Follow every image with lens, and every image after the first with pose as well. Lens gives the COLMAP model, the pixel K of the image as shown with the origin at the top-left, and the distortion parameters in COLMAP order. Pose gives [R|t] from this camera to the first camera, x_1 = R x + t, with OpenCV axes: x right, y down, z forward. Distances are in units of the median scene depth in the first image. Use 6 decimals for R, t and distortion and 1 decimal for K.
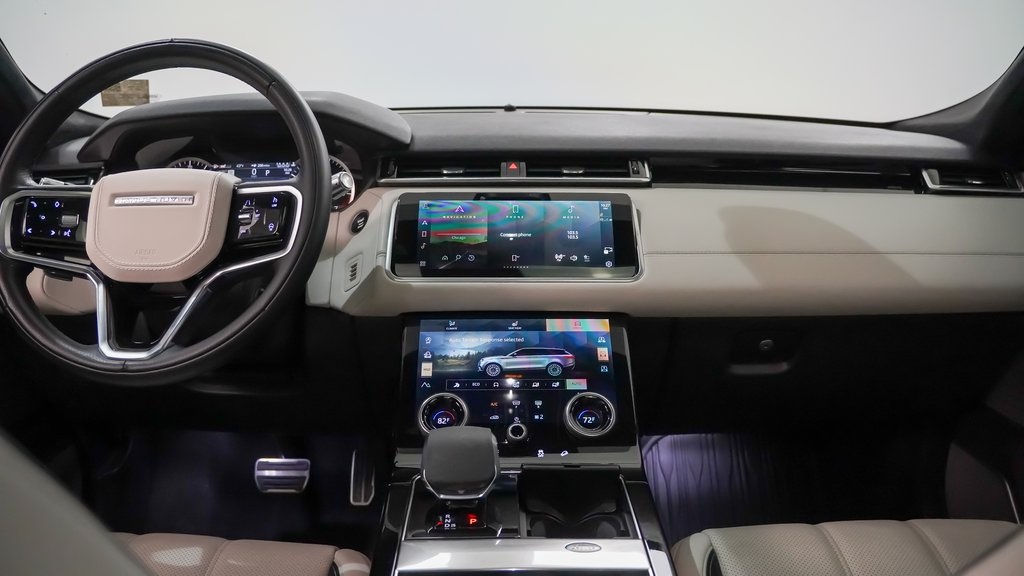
lens RADIAL K [[816.7, 0, 512.0], [0, 816.7, 288.0], [0, 0, 1]] dist [-0.210545, 0.112624]
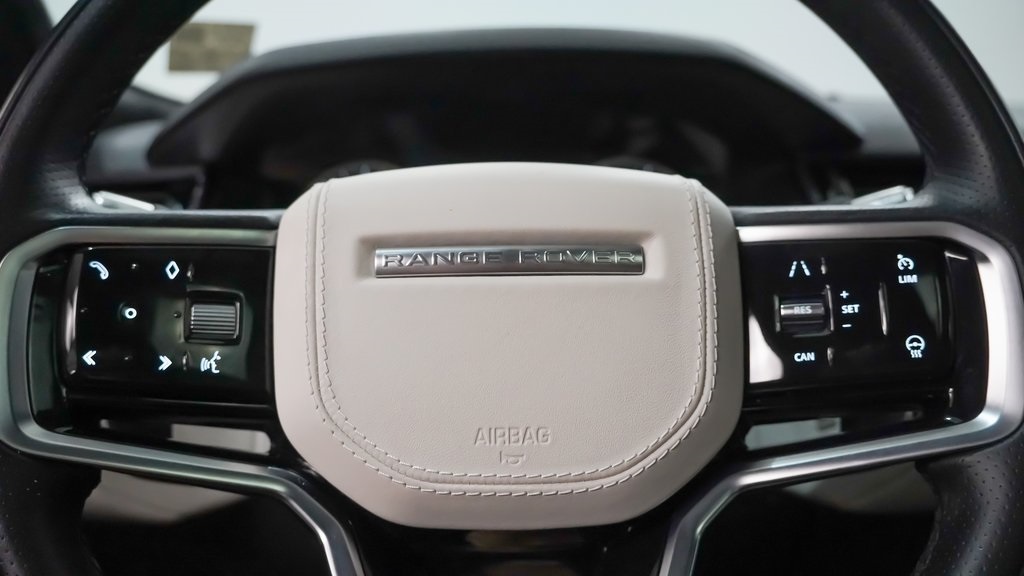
lens RADIAL K [[816.7, 0, 512.0], [0, 816.7, 288.0], [0, 0, 1]] dist [-0.210545, 0.112624]
pose [[0.999281, -0.012702, 0.035714, -0.468163], [0.014188, 0.999031, -0.041661, -0.086574], [-0.035151, 0.042138, 0.998493, 0.675279]]
